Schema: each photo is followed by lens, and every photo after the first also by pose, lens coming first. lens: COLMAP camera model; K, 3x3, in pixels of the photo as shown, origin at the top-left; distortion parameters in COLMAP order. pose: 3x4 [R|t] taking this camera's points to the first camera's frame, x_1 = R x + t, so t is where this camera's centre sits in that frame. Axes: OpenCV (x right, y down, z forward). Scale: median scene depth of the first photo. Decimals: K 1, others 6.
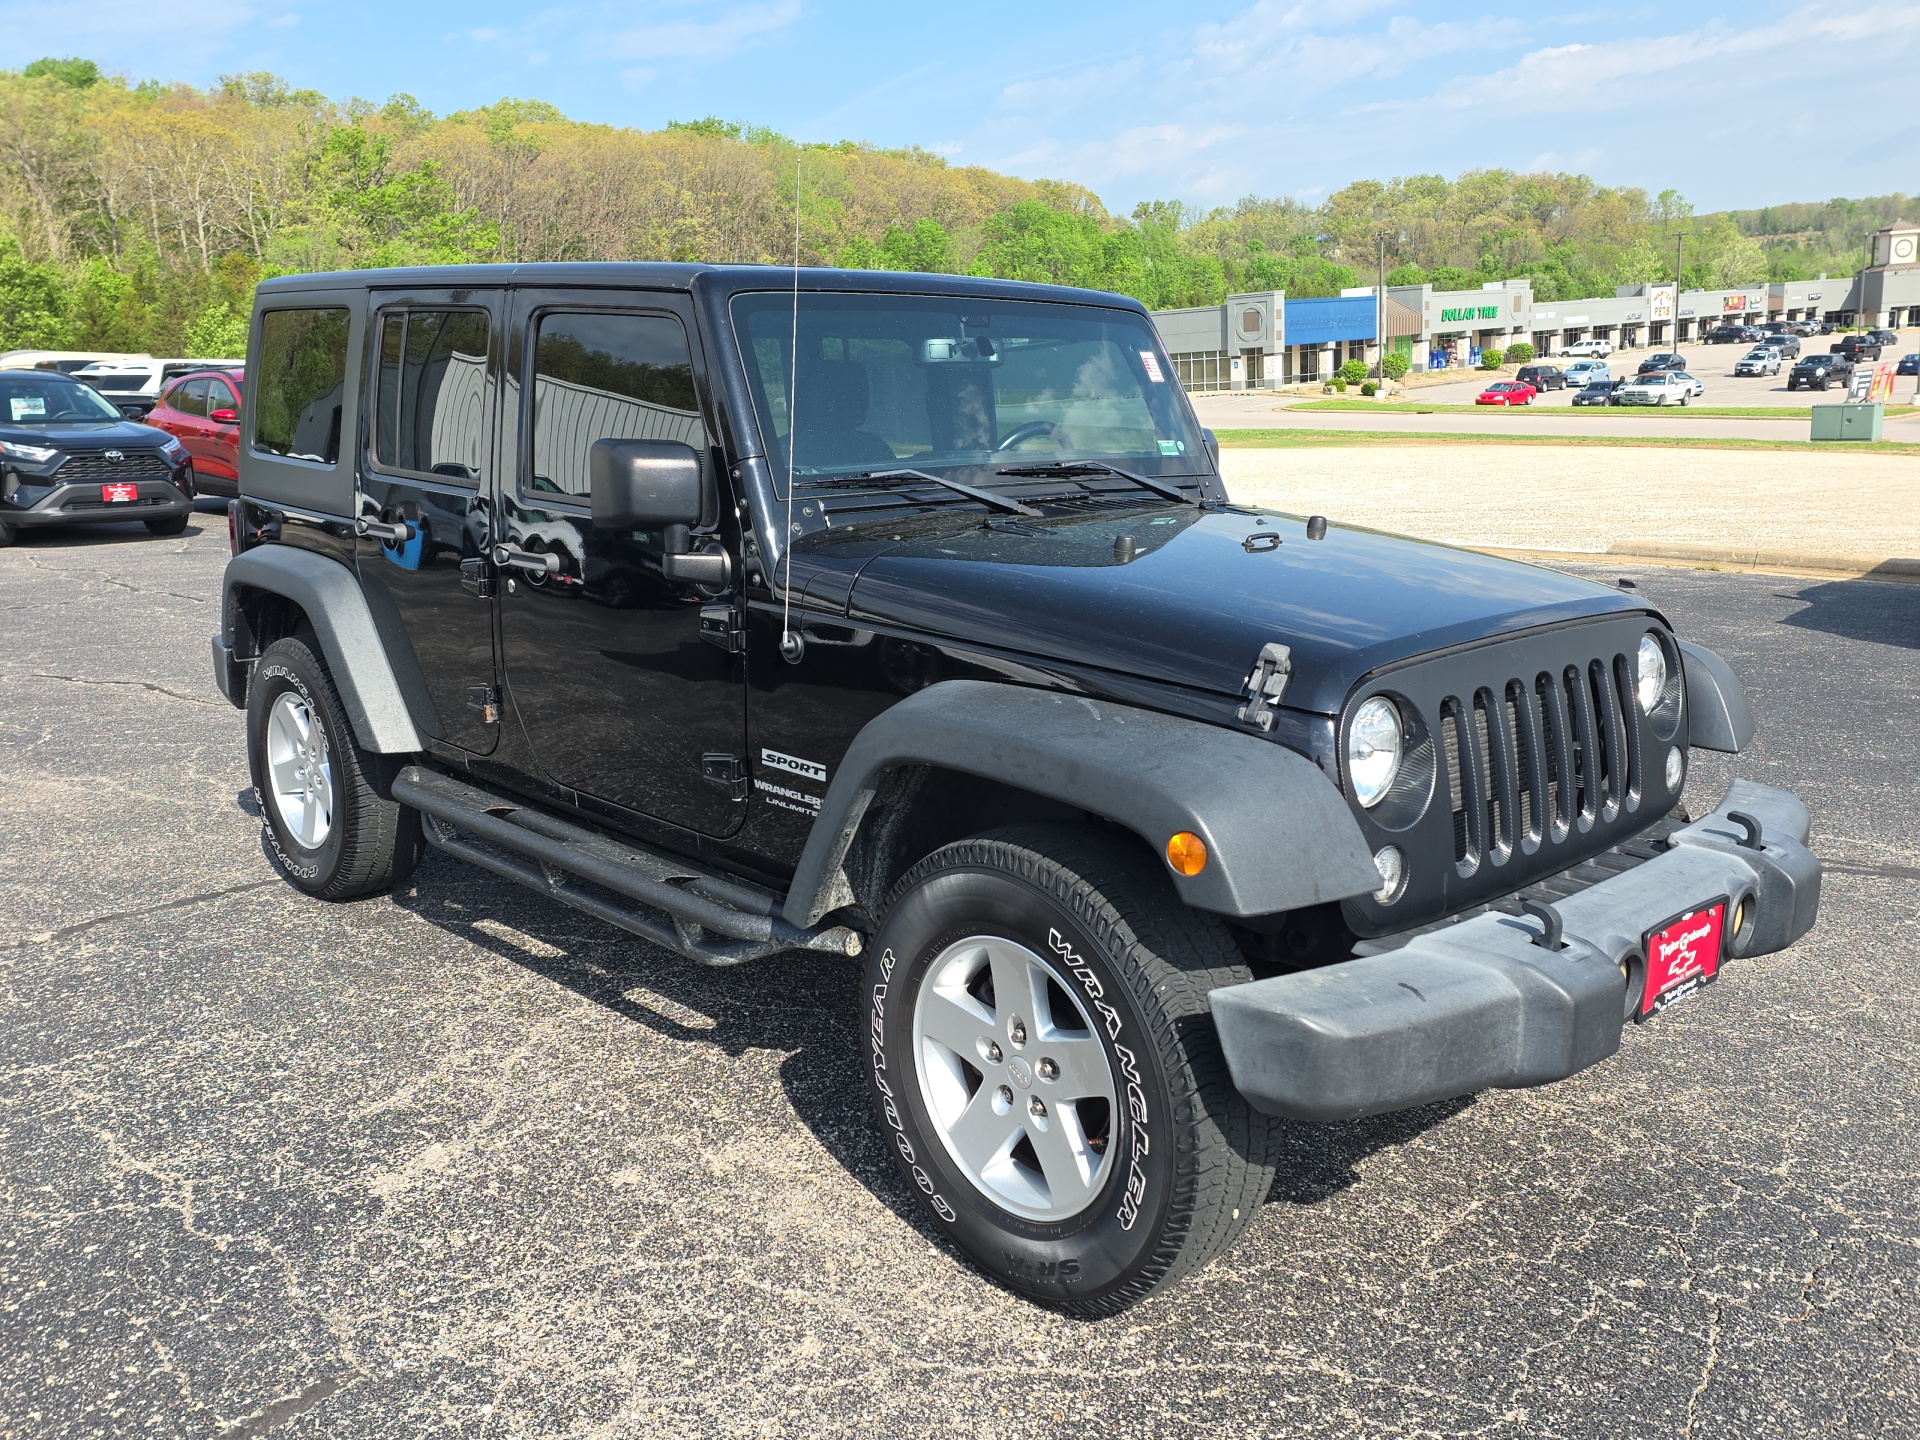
lens RADIAL K [[1572.0, 0, 958.4], [0, 1572.0, 715.0], [0, 0, 1]] dist [0.093819, -0.112844]
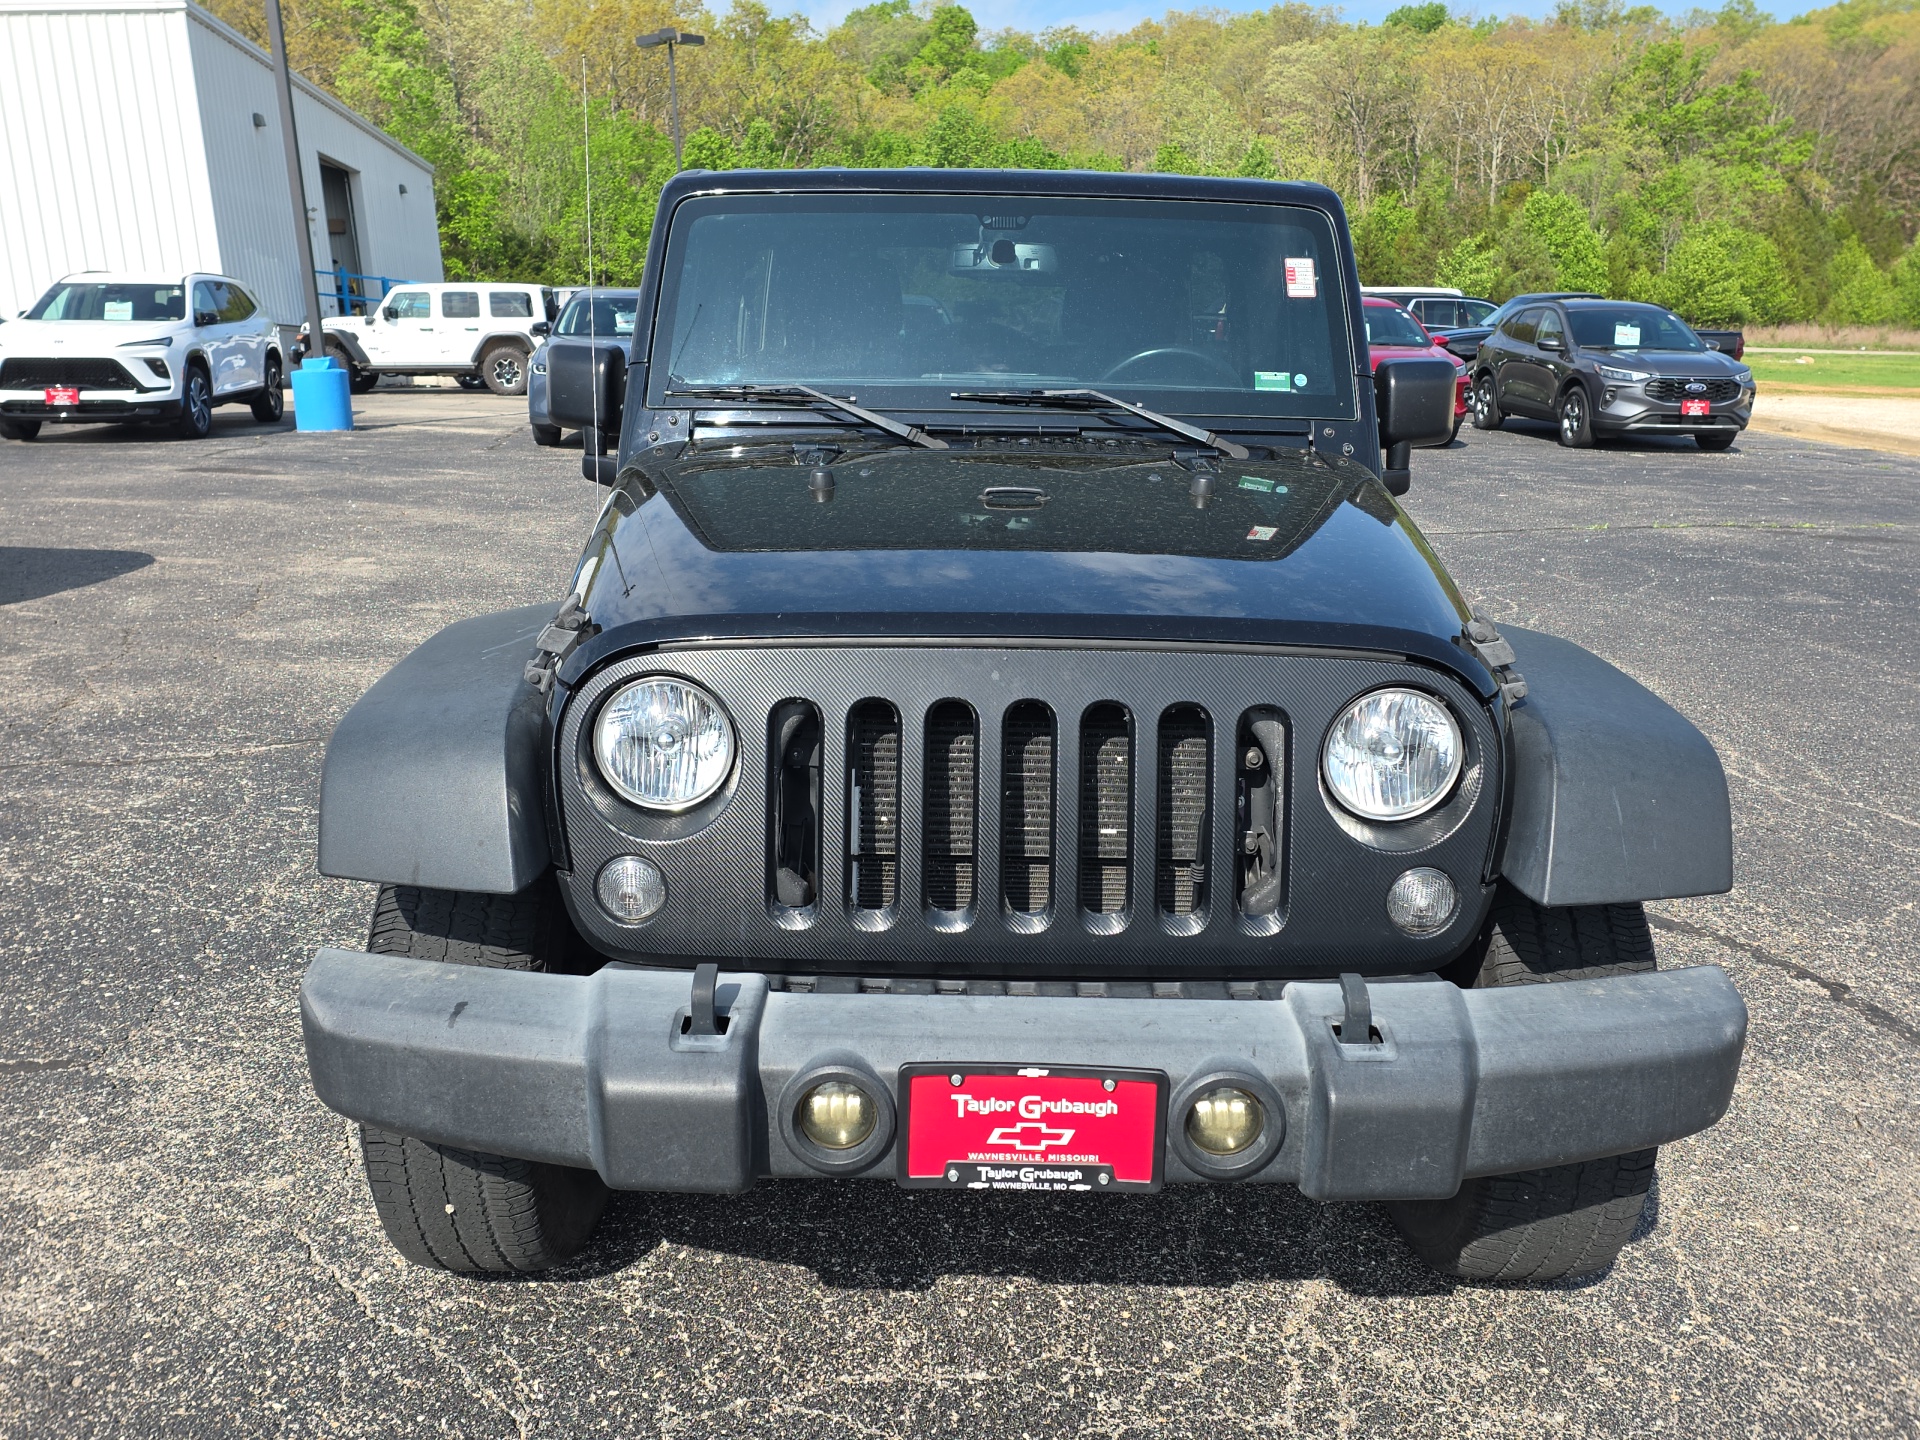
lens RADIAL K [[1581.0, 0, 962.8], [0, 1581.0, 704.6], [0, 0, 1]] dist [0.083269, -0.080541]
pose [[0.731698, 0.177543, -0.658101, 0.795891], [-0.154325, 0.983561, 0.093763, -0.084563], [0.663929, 0.032956, 0.747069, 0.423889]]
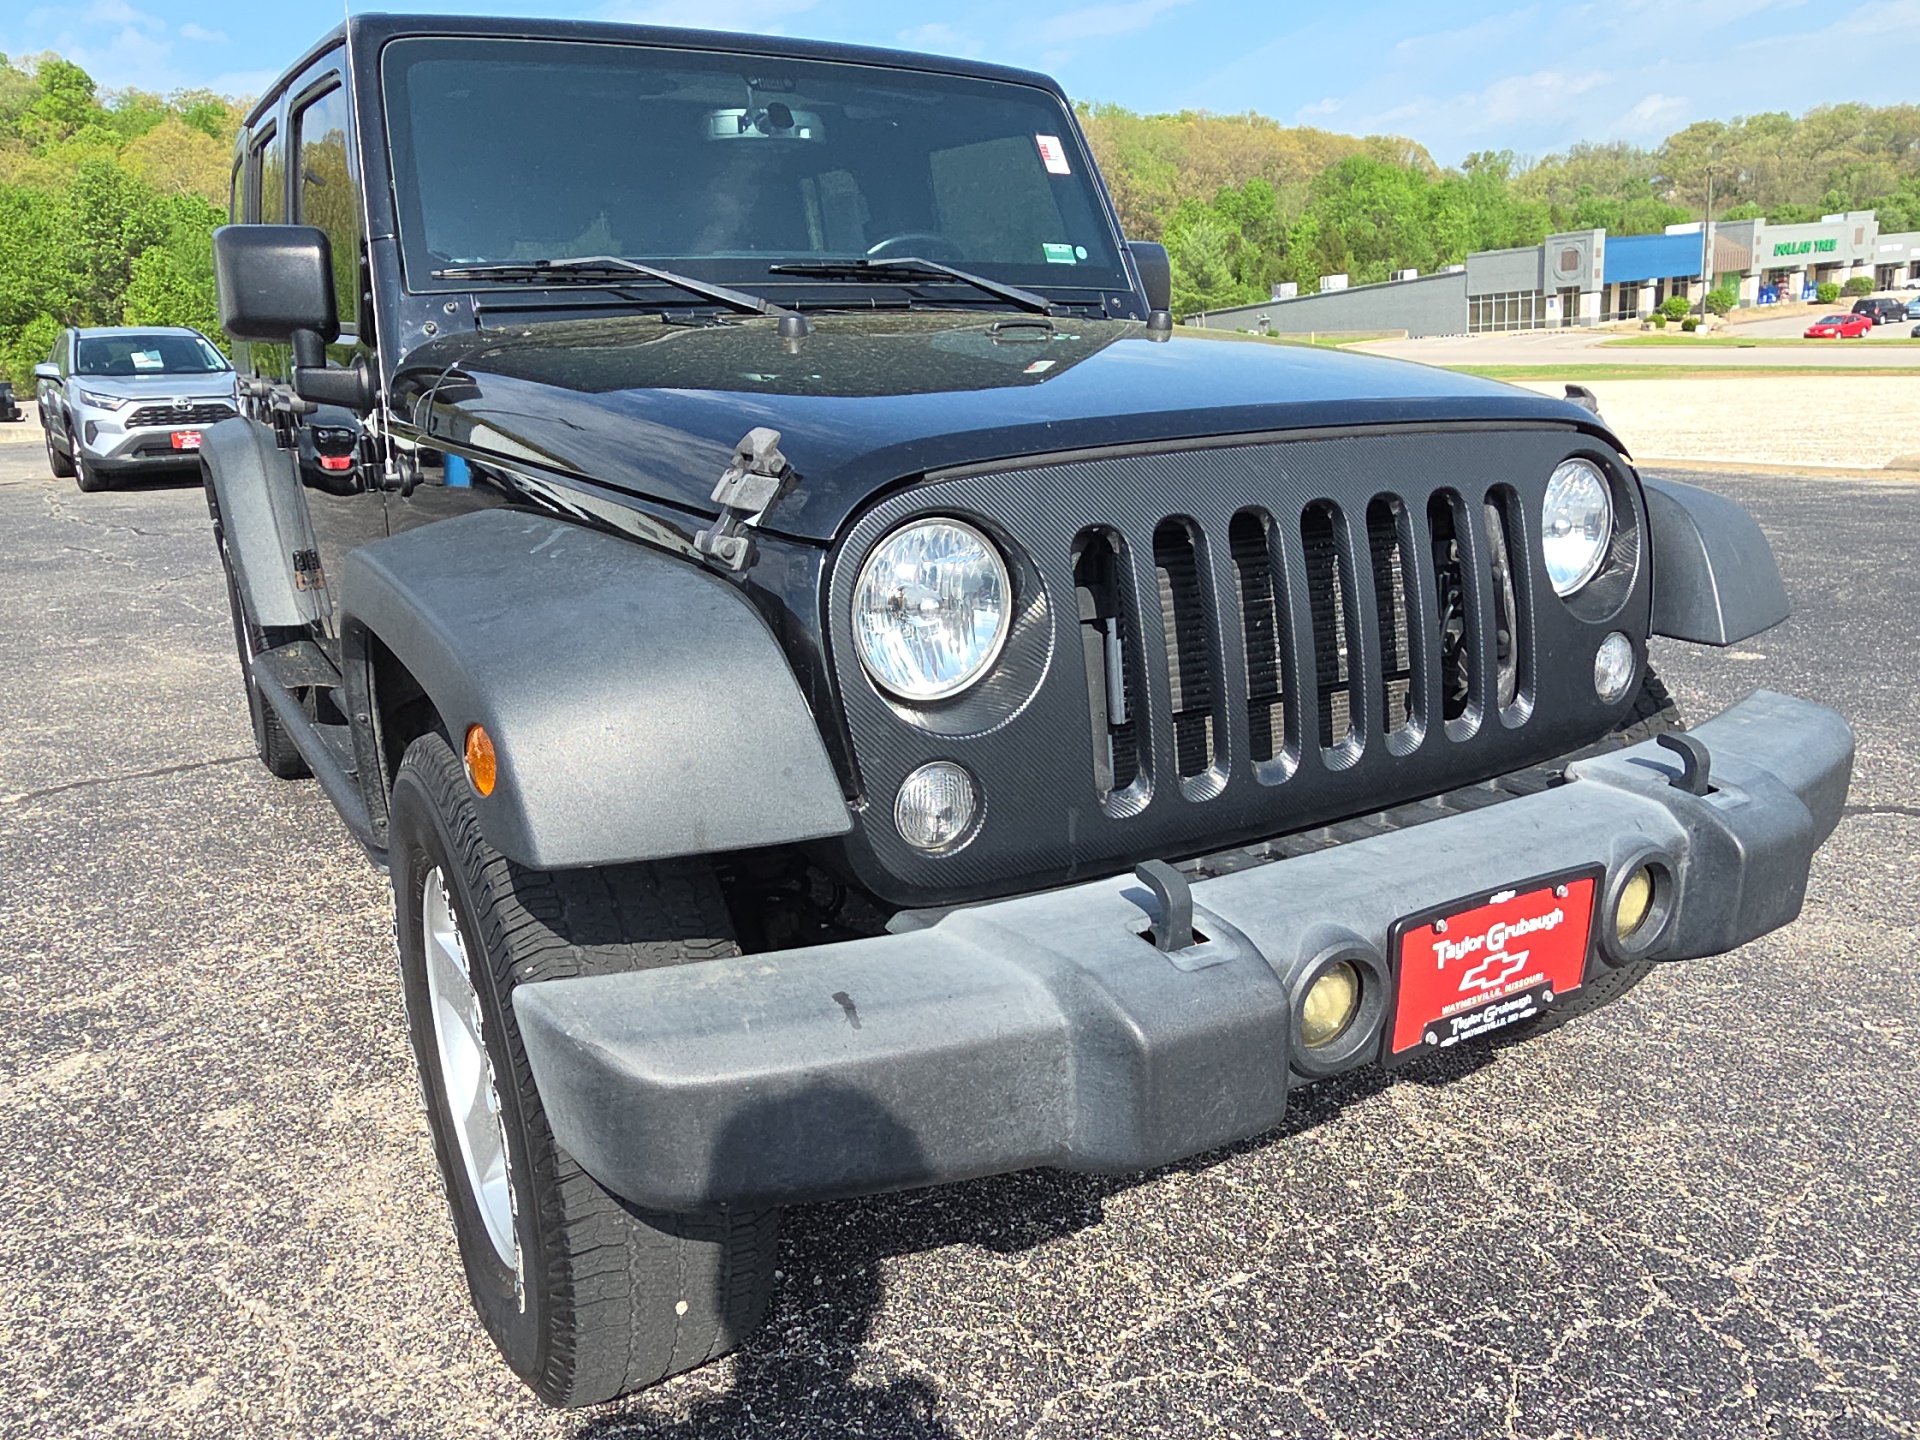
lens RADIAL K [[1391.3, 0, 950.5], [0, 1391.3, 734.9], [0, 0, 1]] dist [0.001874, -0.003193]
pose [[0.973442, 0.038031, -0.225753, 0.341684], [-0.021952, 0.997067, 0.073312, 0.028057], [0.227880, -0.066410, 0.971422, 0.407934]]
